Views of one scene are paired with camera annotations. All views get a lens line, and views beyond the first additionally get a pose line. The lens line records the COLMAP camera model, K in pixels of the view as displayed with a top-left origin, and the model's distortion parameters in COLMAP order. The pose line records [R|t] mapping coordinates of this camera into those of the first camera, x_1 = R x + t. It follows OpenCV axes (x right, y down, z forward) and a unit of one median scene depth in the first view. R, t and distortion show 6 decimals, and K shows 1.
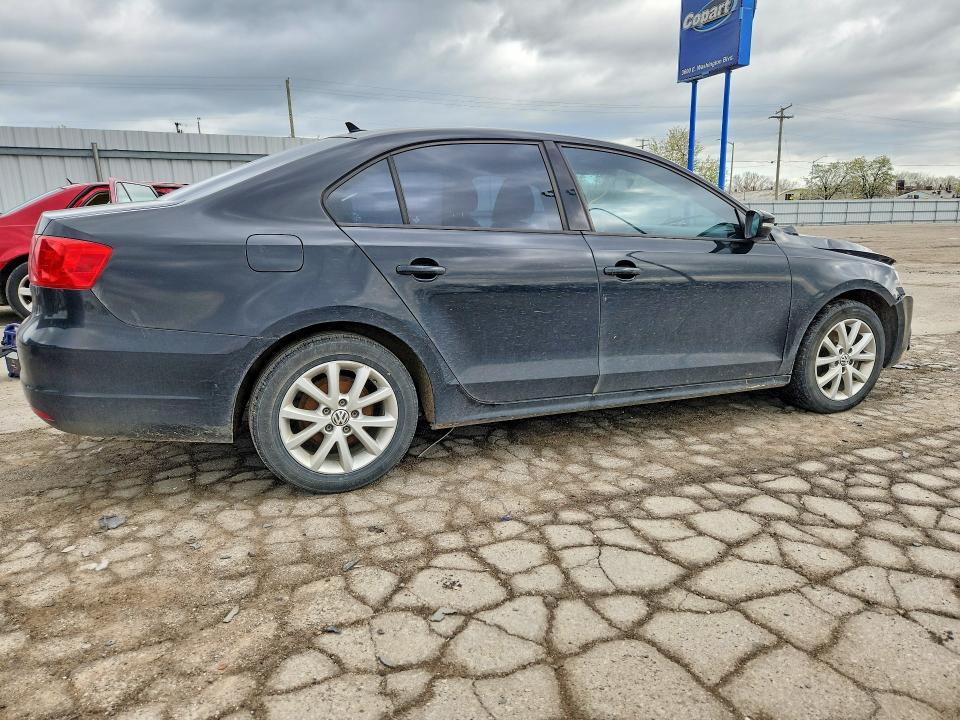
lens RADIAL K [[651.4, 0, 485.3], [0, 651.4, 358.5], [0, 0, 1]] dist [0.056831, -0.042824]
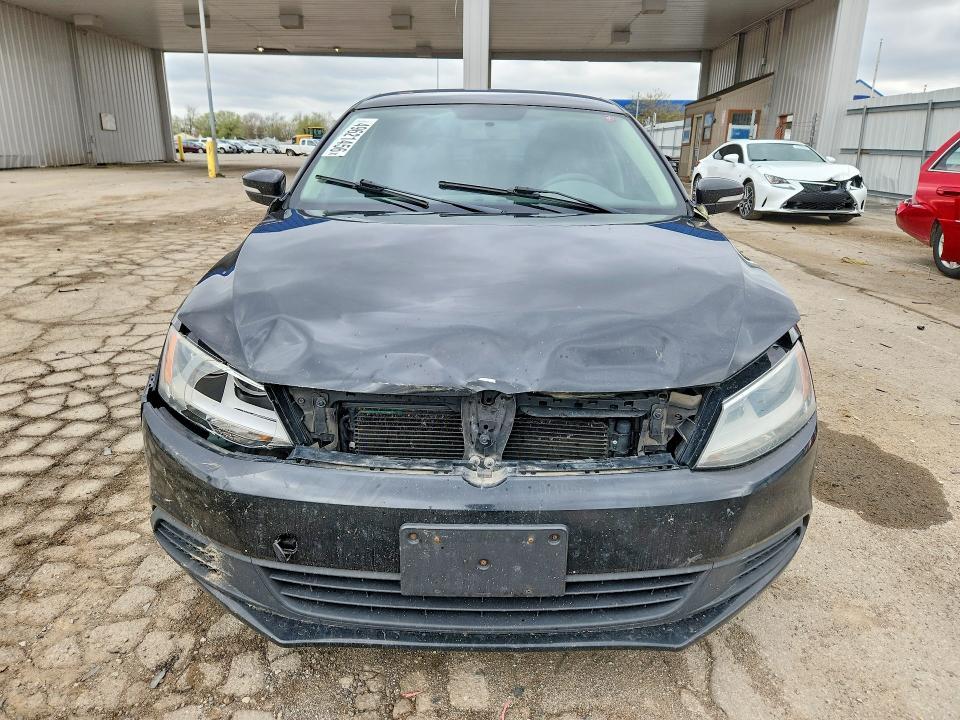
lens RADIAL K [[651.4, 0, 485.3], [0, 651.4, 358.5], [0, 0, 1]] dist [0.056831, -0.042824]
pose [[-0.403993, 0.264213, -0.875775, 1.491315], [-0.233977, 0.895687, 0.378153, -0.532840], [0.884333, 0.357682, -0.300031, 2.121676]]
